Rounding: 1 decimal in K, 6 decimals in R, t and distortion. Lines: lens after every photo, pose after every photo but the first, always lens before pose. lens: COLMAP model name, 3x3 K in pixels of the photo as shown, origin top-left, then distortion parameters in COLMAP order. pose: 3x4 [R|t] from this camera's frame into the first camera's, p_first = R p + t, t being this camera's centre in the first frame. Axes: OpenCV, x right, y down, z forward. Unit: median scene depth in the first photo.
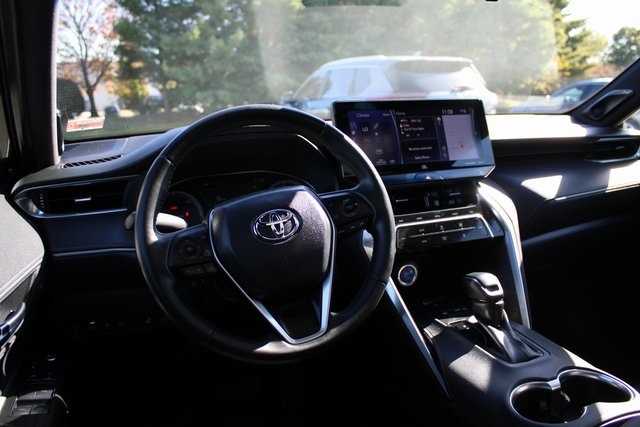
lens RADIAL K [[552.5, 0, 320.0], [0, 552.5, 213.5], [0, 0, 1]] dist [-0.138075, 0.000233]
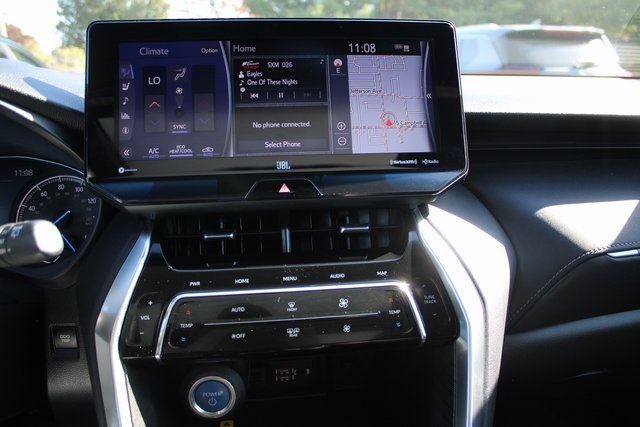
lens RADIAL K [[552.5, 0, 320.0], [0, 552.5, 213.5], [0, 0, 1]] dist [-0.138075, 0.000233]
pose [[0.967989, 0.078571, -0.238377, 0.321839], [-0.070214, 0.996589, 0.043362, -0.064915], [0.240971, -0.025236, 0.970204, 0.545157]]
